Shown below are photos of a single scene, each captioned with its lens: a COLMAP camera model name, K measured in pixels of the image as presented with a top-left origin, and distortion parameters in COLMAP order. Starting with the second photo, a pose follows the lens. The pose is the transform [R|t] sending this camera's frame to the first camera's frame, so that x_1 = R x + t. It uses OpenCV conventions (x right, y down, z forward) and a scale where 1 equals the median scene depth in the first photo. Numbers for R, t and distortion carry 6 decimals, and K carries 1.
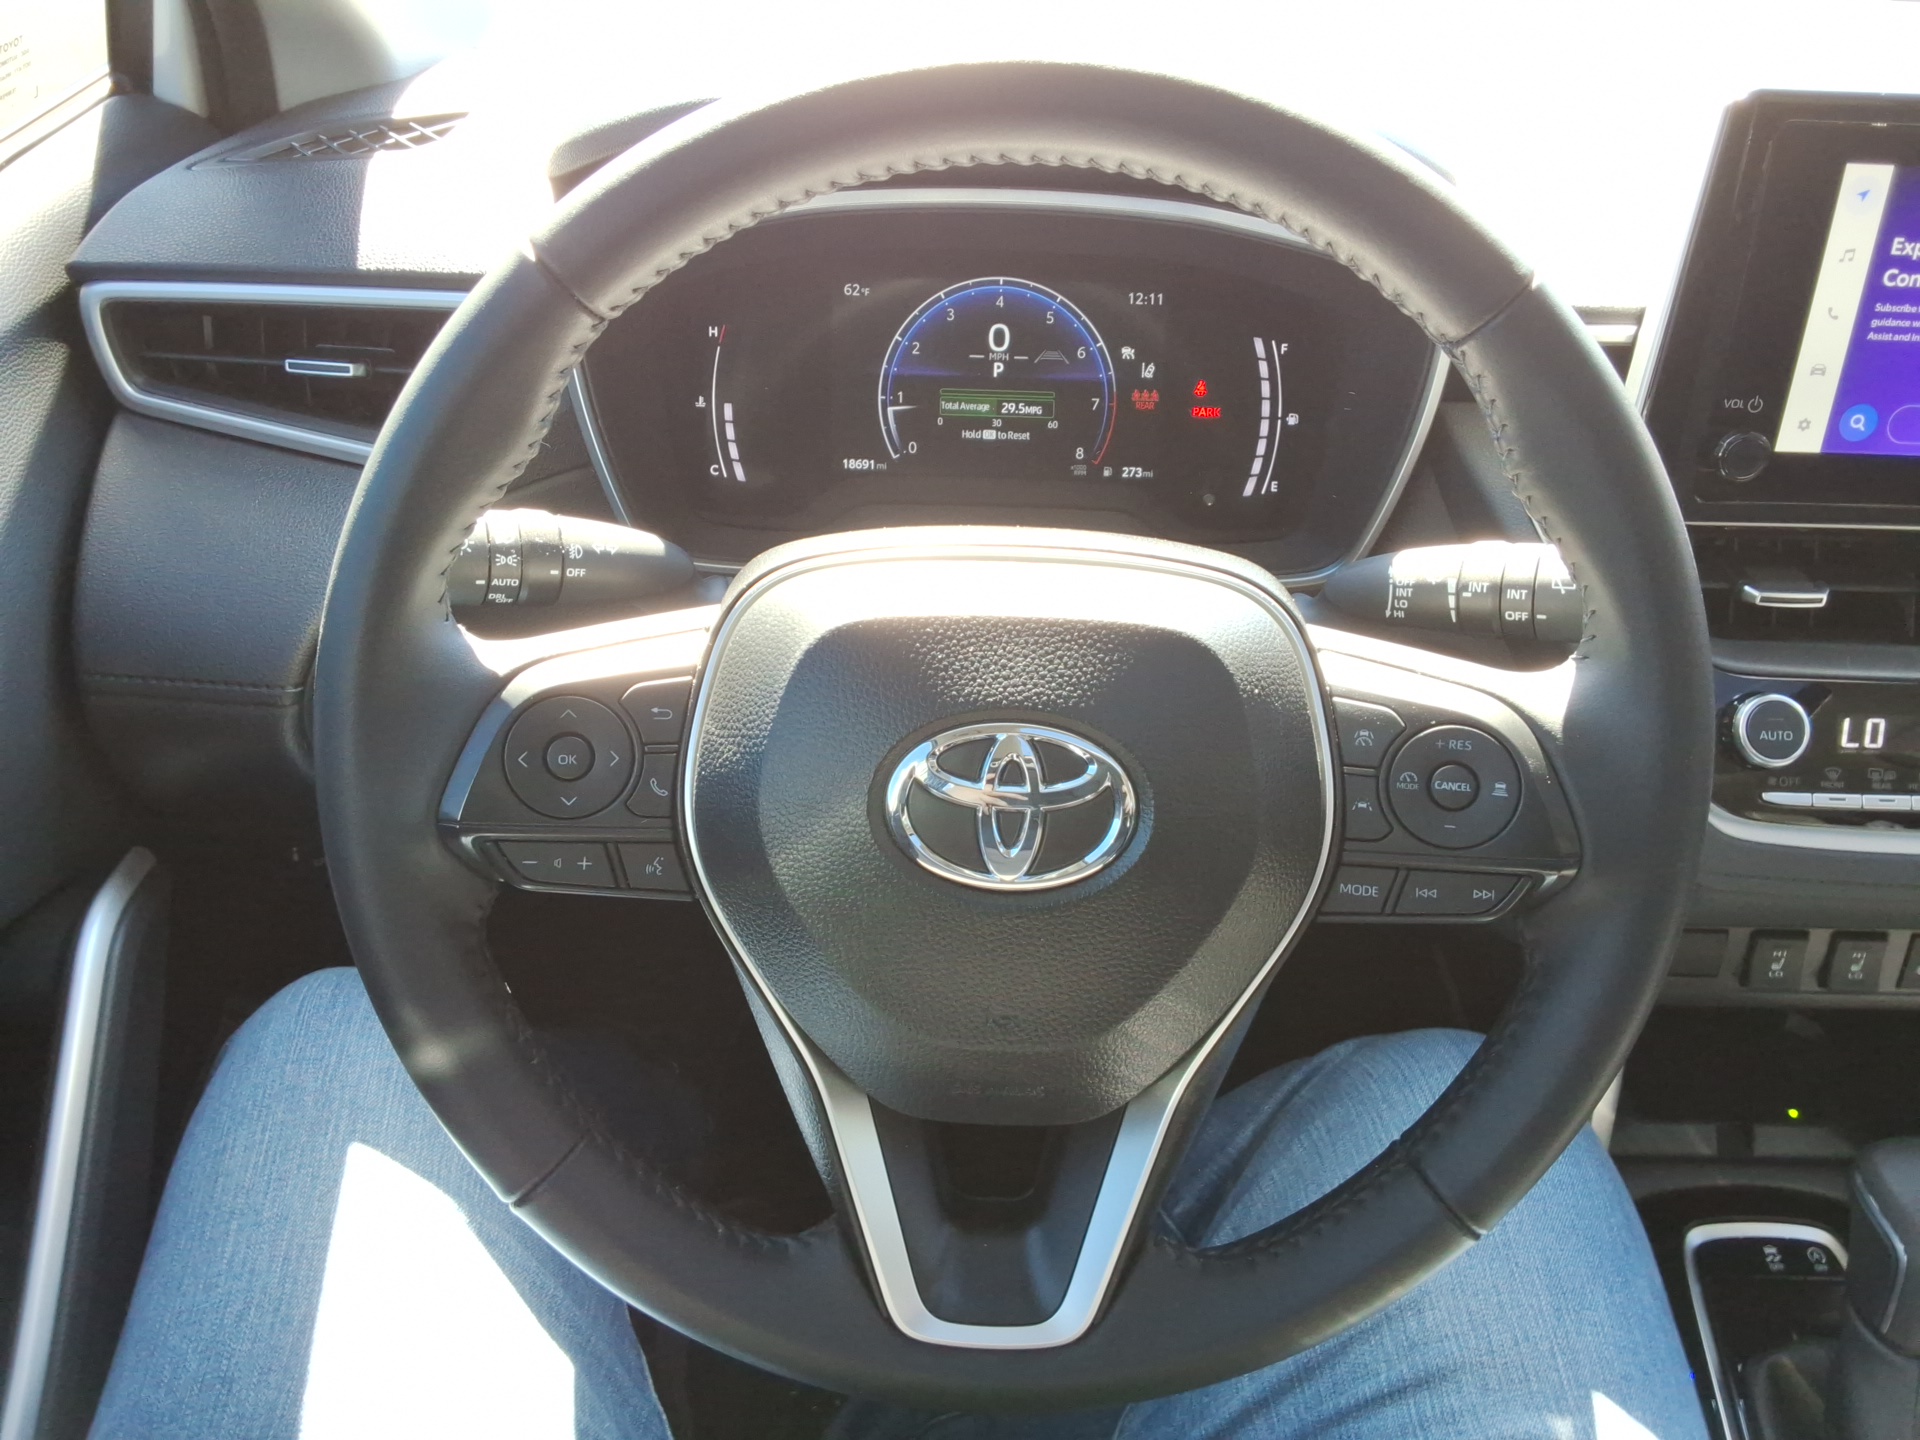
lens RADIAL K [[1540.6, 0, 969.3], [0, 1540.6, 720.9], [0, 0, 1]] dist [0.099340, -0.151183]
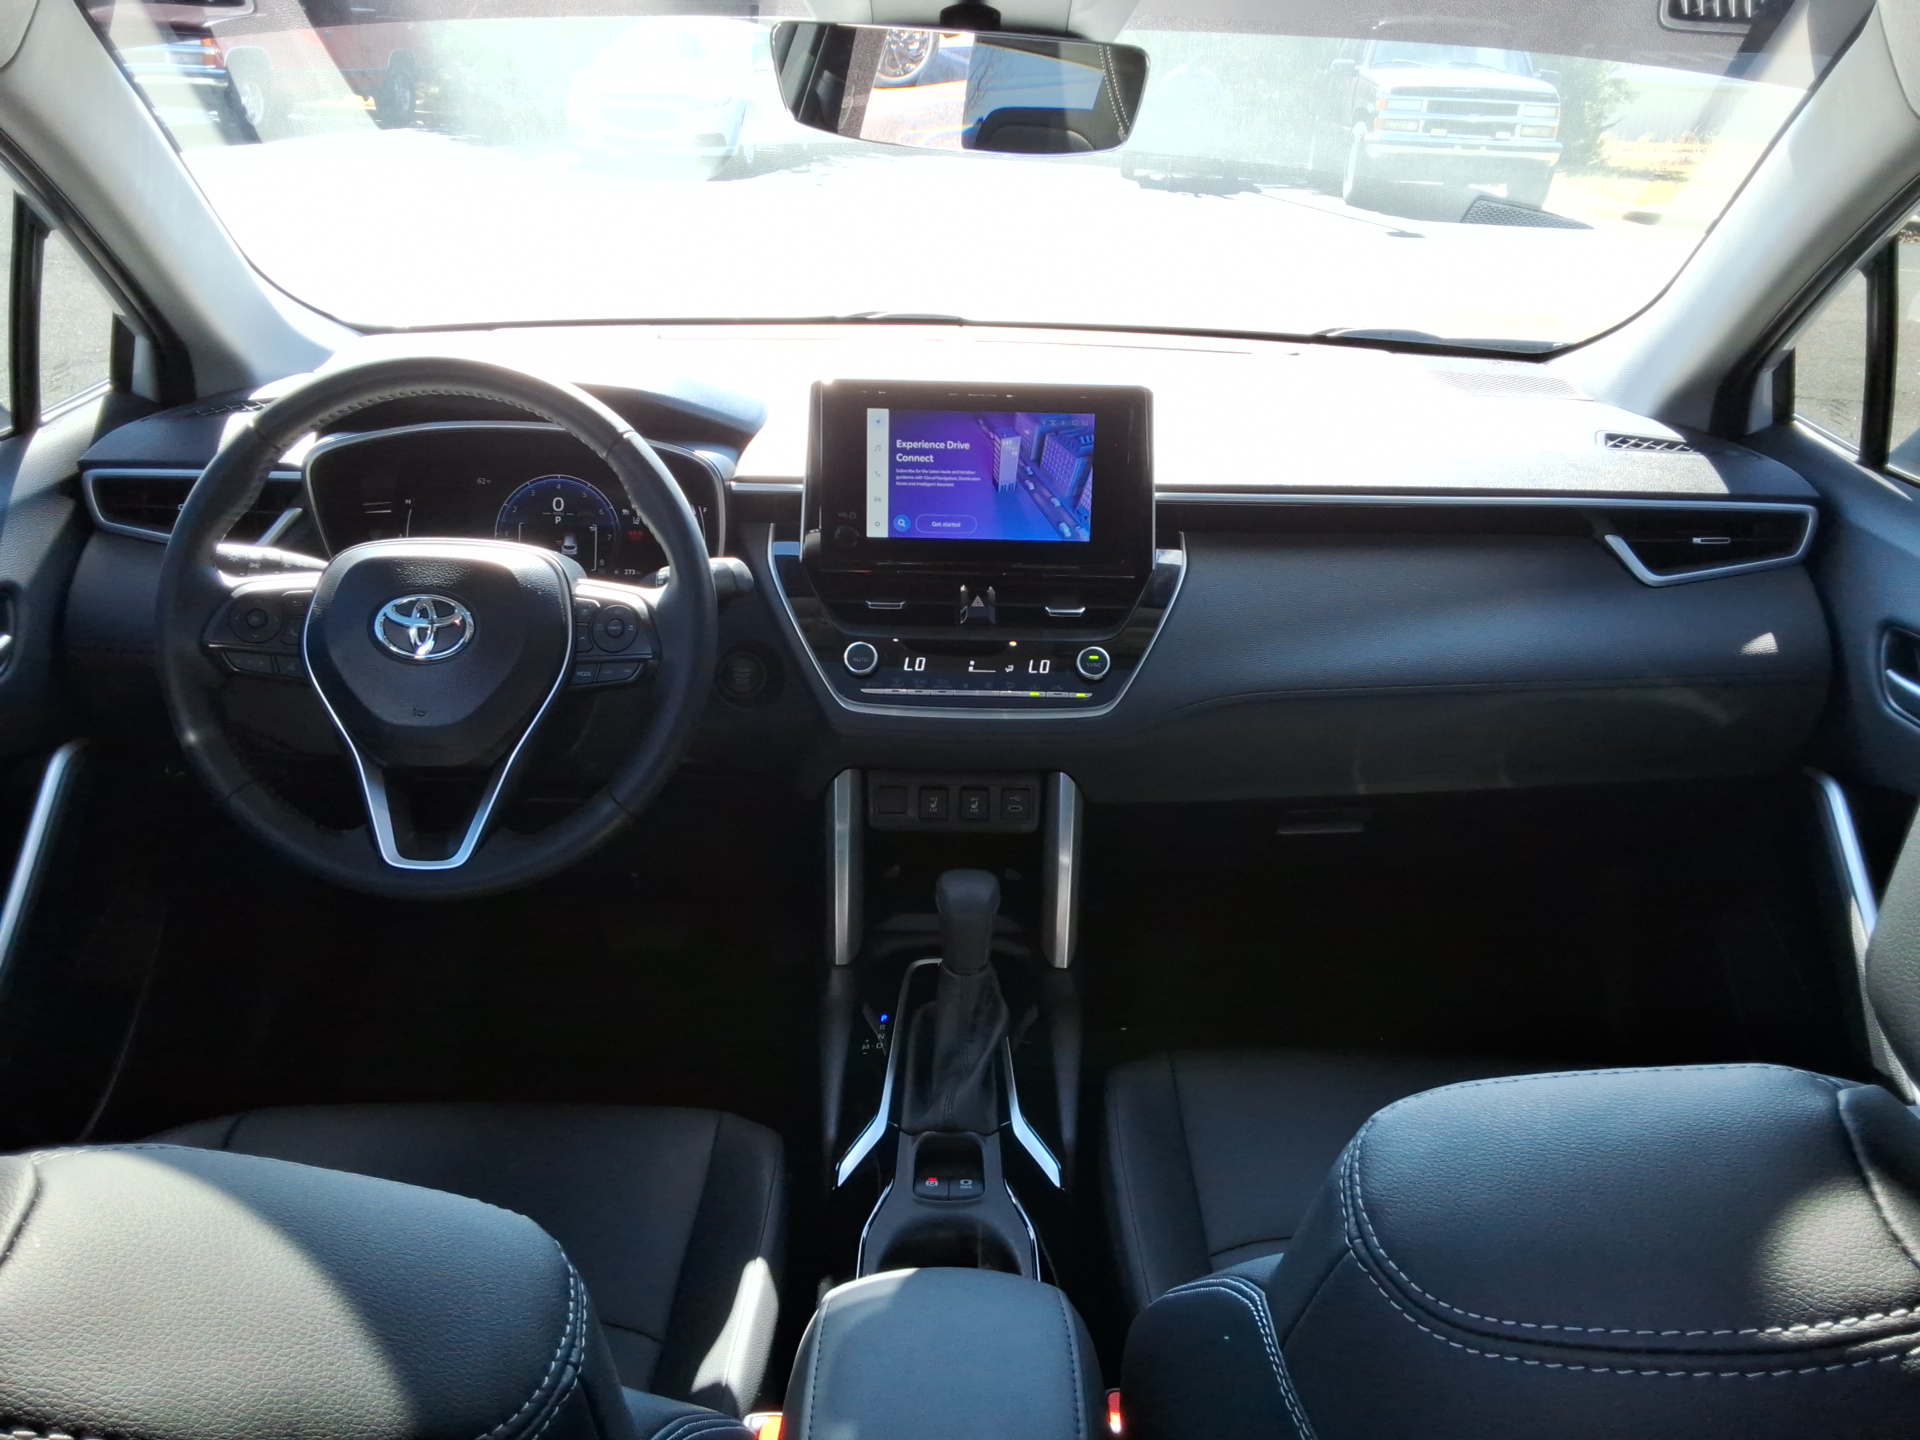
lens RADIAL K [[1540.6, 0, 967.8], [0, 1540.6, 706.6], [0, 0, 1]] dist [0.099340, -0.151183]
pose [[0.999909, -0.007459, 0.011221, 0.728549], [0.009688, 0.976789, -0.213984, 0.605402], [-0.009365, 0.214074, 0.976773, -1.224195]]
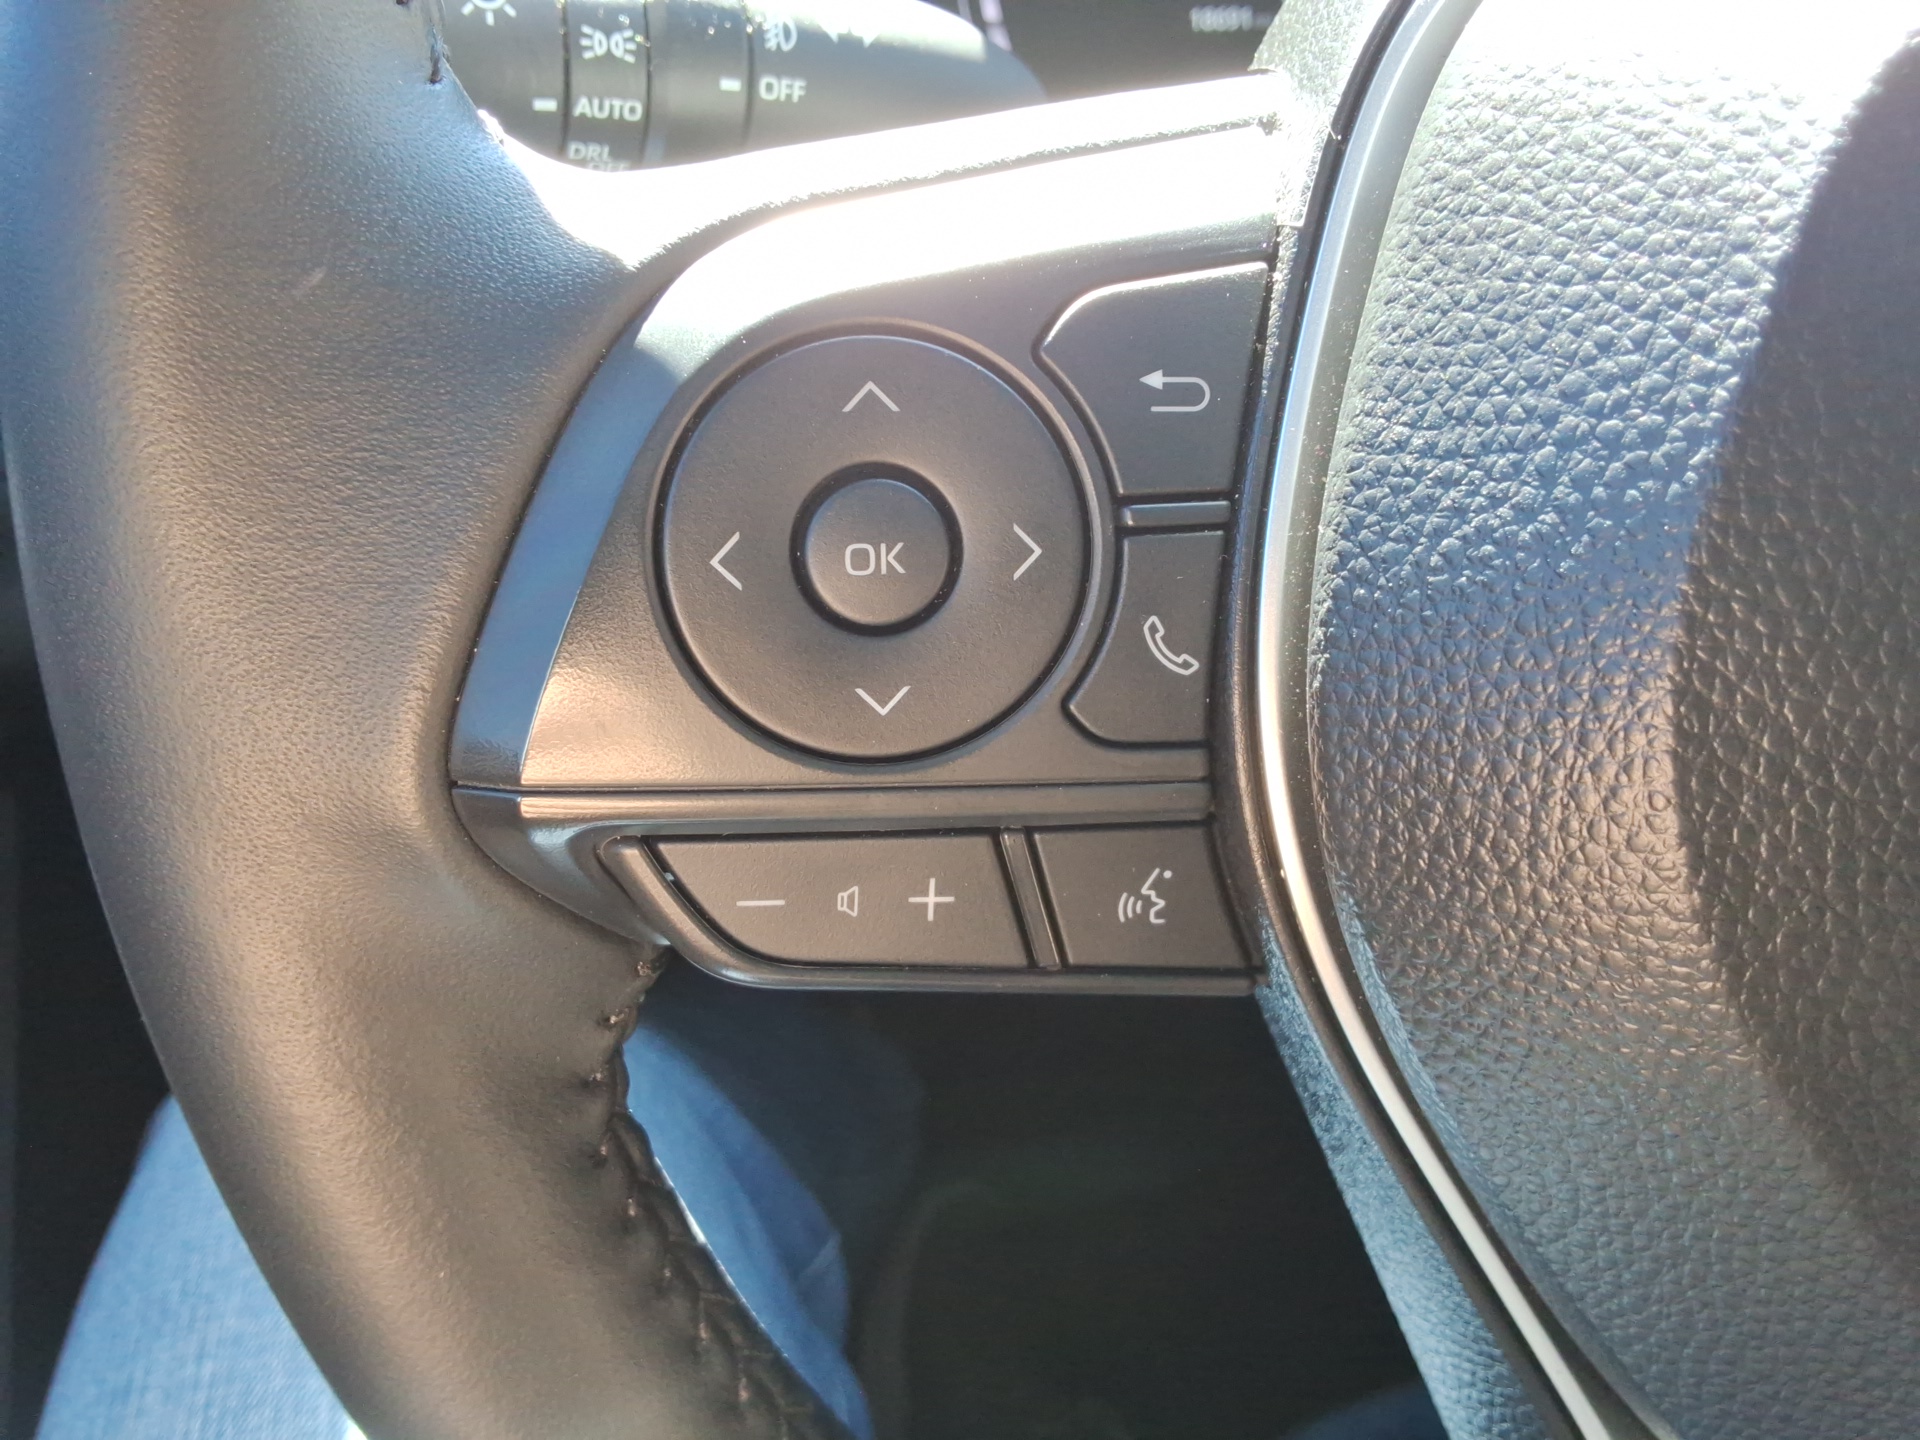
lens RADIAL K [[1540.6, 0, 957.4], [0, 1540.6, 735.4], [0, 0, 1]] dist [0.099340, -0.151183]
pose [[0.997287, -0.027989, -0.068084, -0.192436], [0.036422, 0.991365, 0.125970, 0.018176], [0.063970, -0.128108, 0.989695, 0.608528]]
